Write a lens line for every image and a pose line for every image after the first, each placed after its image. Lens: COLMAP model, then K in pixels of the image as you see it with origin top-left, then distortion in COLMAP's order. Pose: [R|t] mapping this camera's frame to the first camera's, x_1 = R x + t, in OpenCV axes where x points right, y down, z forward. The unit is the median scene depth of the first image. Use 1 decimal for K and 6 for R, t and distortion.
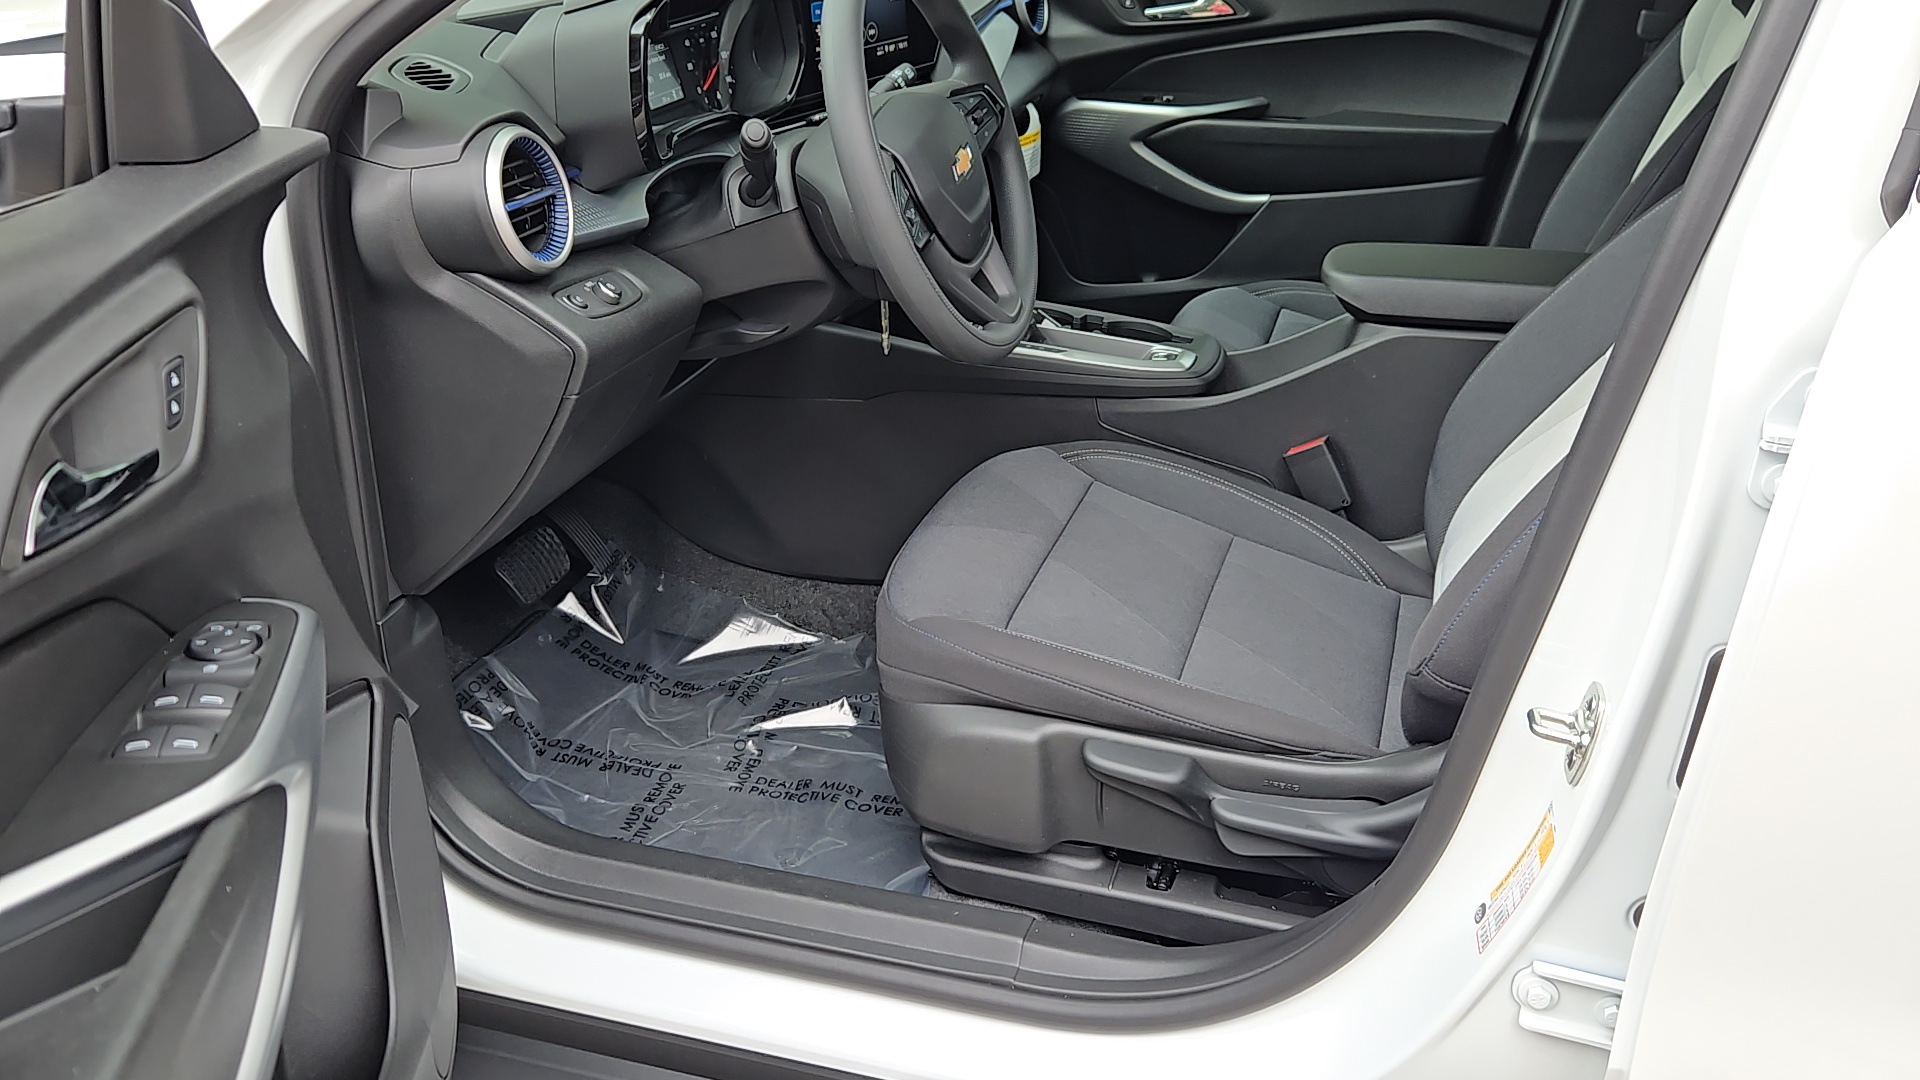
lens RADIAL K [[1647.8, 0, 960.7], [0, 1647.8, 540.2], [0, 0, 1]] dist [-0.002358, 0.006943]
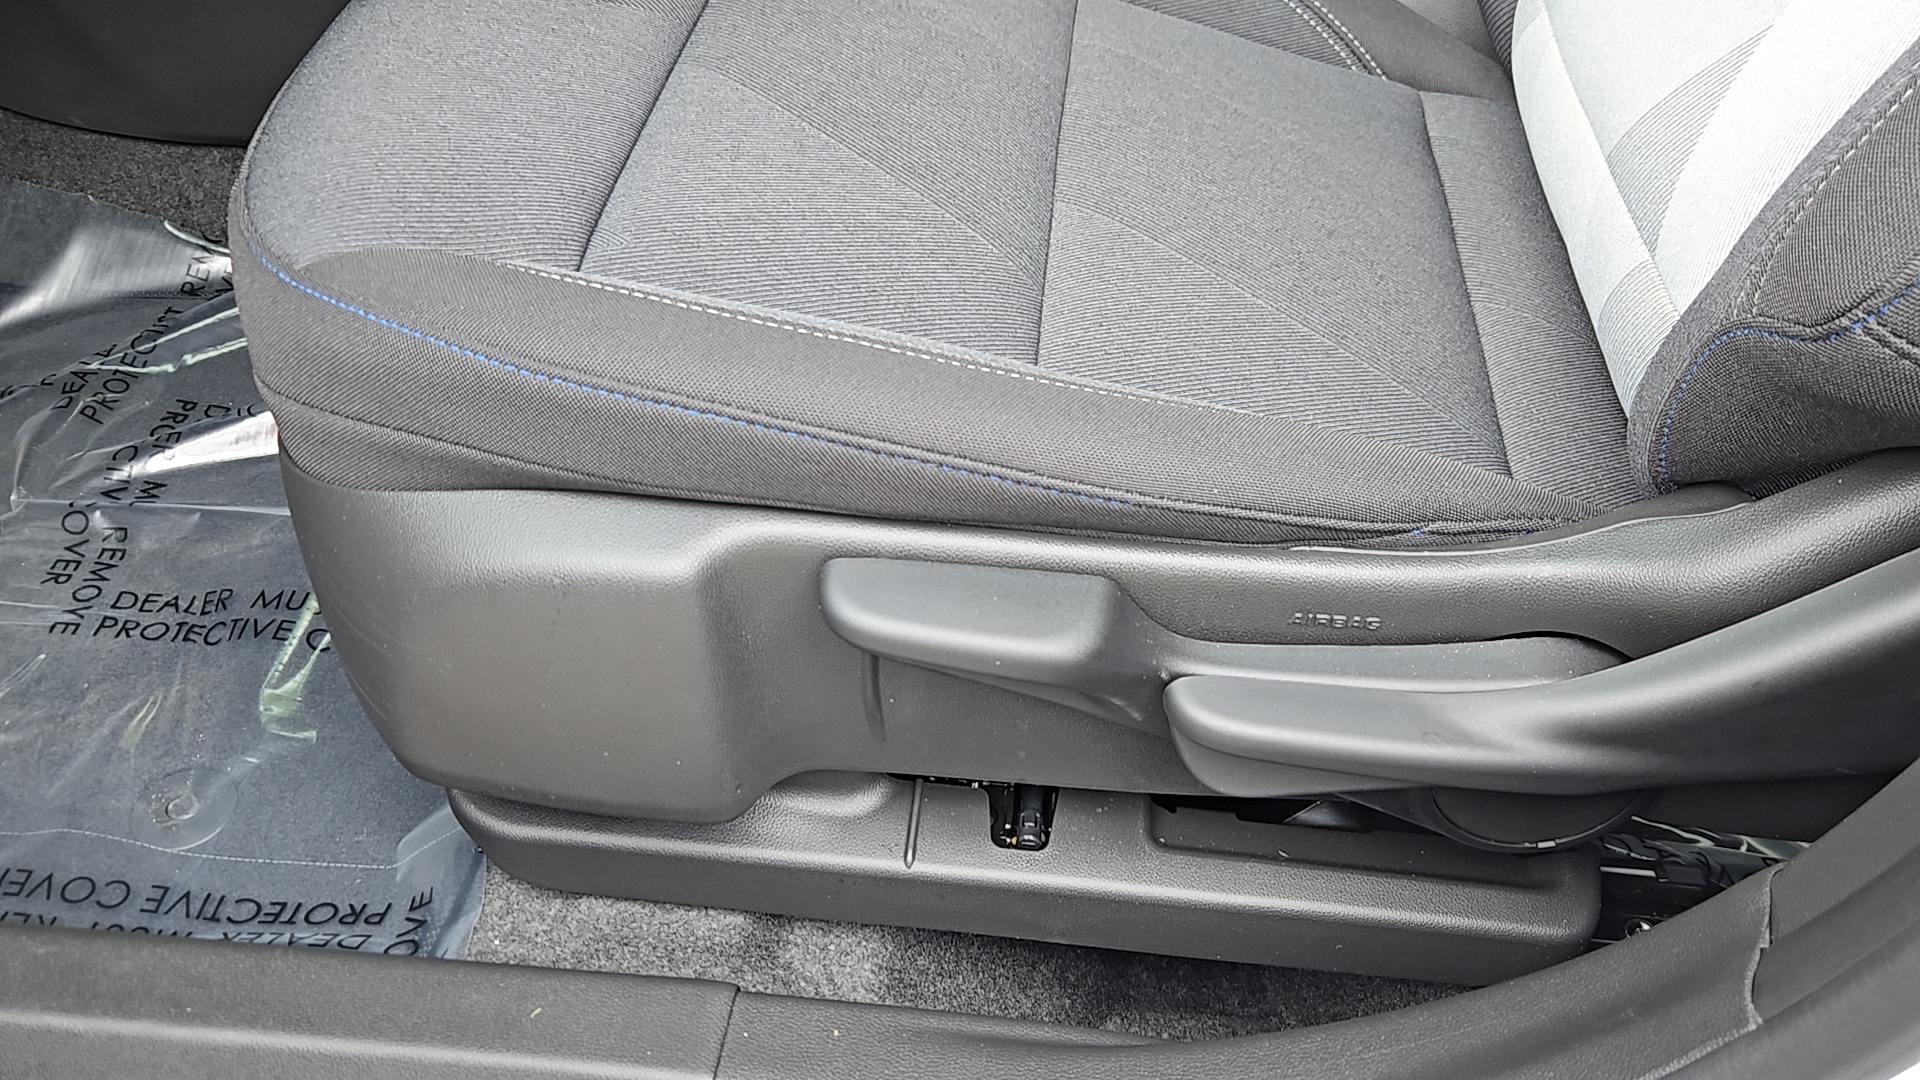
lens RADIAL K [[1647.8, 0, 960.7], [0, 1647.8, 540.2], [0, 0, 1]] dist [-0.002358, 0.006943]
pose [[0.978821, -0.116527, 0.168316, 0.037509], [0.064476, 0.955826, 0.286776, 0.011234], [-0.194298, -0.269850, 0.943096, 0.553989]]
